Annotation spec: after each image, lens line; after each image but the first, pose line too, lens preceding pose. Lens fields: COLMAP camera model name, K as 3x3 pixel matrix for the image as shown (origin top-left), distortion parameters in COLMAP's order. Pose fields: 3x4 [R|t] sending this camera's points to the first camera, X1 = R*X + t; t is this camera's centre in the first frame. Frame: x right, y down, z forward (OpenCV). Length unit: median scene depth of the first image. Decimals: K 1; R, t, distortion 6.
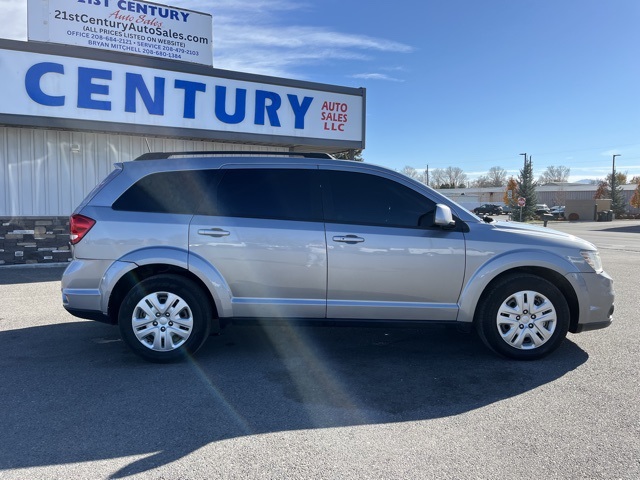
lens RADIAL K [[484.9, 0, 321.0], [0, 484.9, 232.4], [0, 0, 1]] dist [0.072764, -0.101649]
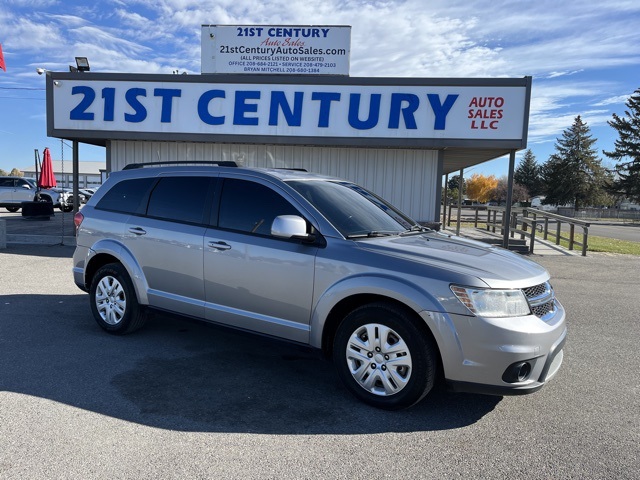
lens RADIAL K [[484.9, 0, 317.5], [0, 484.9, 235.8], [0, 0, 1]] dist [0.072764, -0.101649]
pose [[0.827007, 0.065394, -0.558375, 0.359435], [-0.064188, 0.997700, 0.021777, -0.018944], [0.558515, 0.017832, 0.829303, 0.117173]]
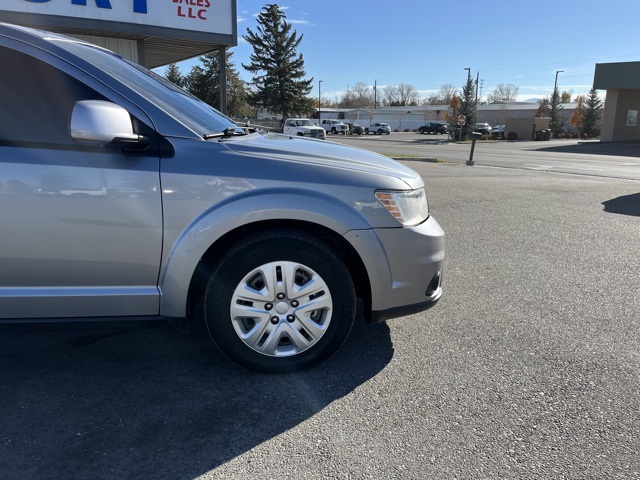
lens RADIAL K [[484.9, 0, 319.1], [0, 484.9, 234.3], [0, 0, 1]] dist [0.072764, -0.101649]
pose [[0.995614, -0.013147, 0.092625, 0.188794], [-0.002538, 0.985917, 0.167215, -0.003164], [-0.093519, -0.166717, 0.981560, 0.202825]]
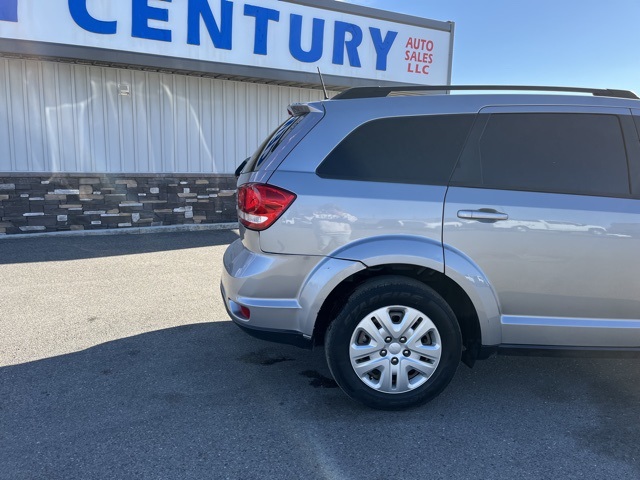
lens RADIAL K [[484.9, 0, 316.9], [0, 484.9, 232.5], [0, 0, 1]] dist [0.072764, -0.101649]
pose [[0.999810, 0.010684, 0.016290, -0.199636], [-0.012168, 0.995505, 0.093924, -0.015344], [-0.015213, -0.094104, 0.995446, 0.166064]]
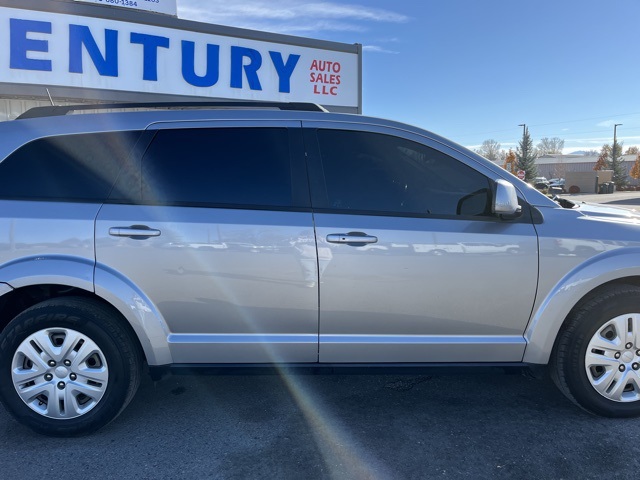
lens RADIAL K [[484.9, 0, 315.8], [0, 484.9, 233.2], [0, 0, 1]] dist [0.072764, -0.101649]
pose [[0.999825, -0.018443, 0.003092, 0.003765], [0.018271, 0.998654, 0.048546, -0.010866], [-0.003983, -0.048481, 0.998816, 0.168828]]
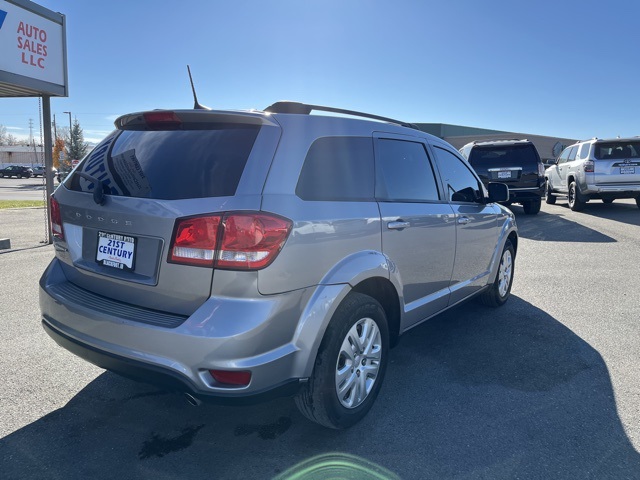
lens RADIAL K [[484.9, 0, 319.7], [0, 484.9, 233.3], [0, 0, 1]] dist [0.072764, -0.101649]
pose [[0.596988, -0.096218, 0.796459, -0.396181], [0.033081, 0.994890, 0.095394, -0.027579], [-0.801568, -0.030601, 0.597120, 0.293111]]
